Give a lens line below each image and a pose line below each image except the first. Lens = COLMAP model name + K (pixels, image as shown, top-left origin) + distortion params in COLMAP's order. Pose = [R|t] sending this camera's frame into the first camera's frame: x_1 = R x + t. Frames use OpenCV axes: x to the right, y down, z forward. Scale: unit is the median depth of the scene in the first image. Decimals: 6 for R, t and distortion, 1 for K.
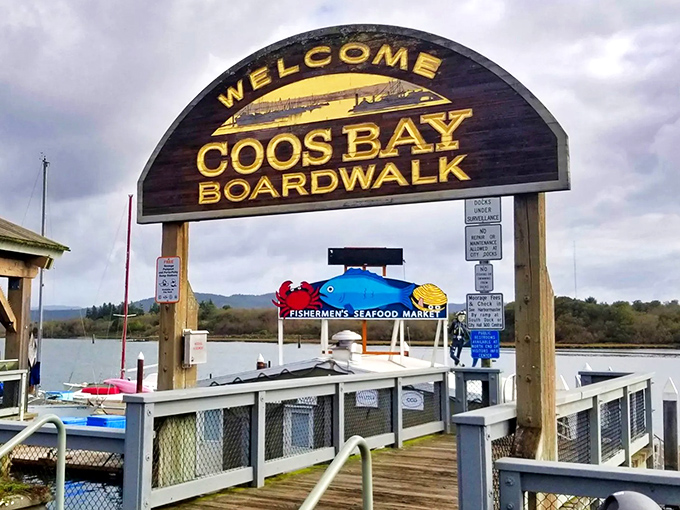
lens RADIAL K [[827.9, 0, 340.0], [0, 827.9, 255.0], [0, 0, 1]] dist [0.008497, -0.014538]
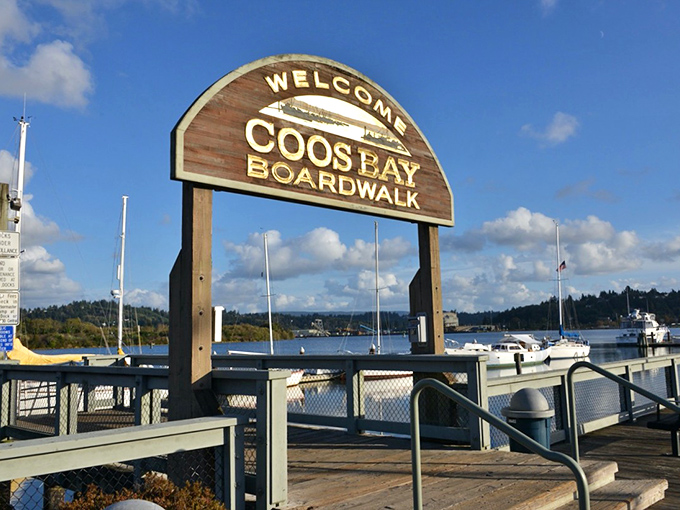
lens RADIAL K [[549.7, 0, 340.0], [0, 549.7, 255.0], [0, 0, 1]] dist [-0.003106, 0.000442]
pose [[0.339453, 0.110141, 0.934152, -0.770947], [-0.056960, 0.993705, -0.096465, 0.092313], [-0.938897, -0.020464, 0.343590, 0.723205]]
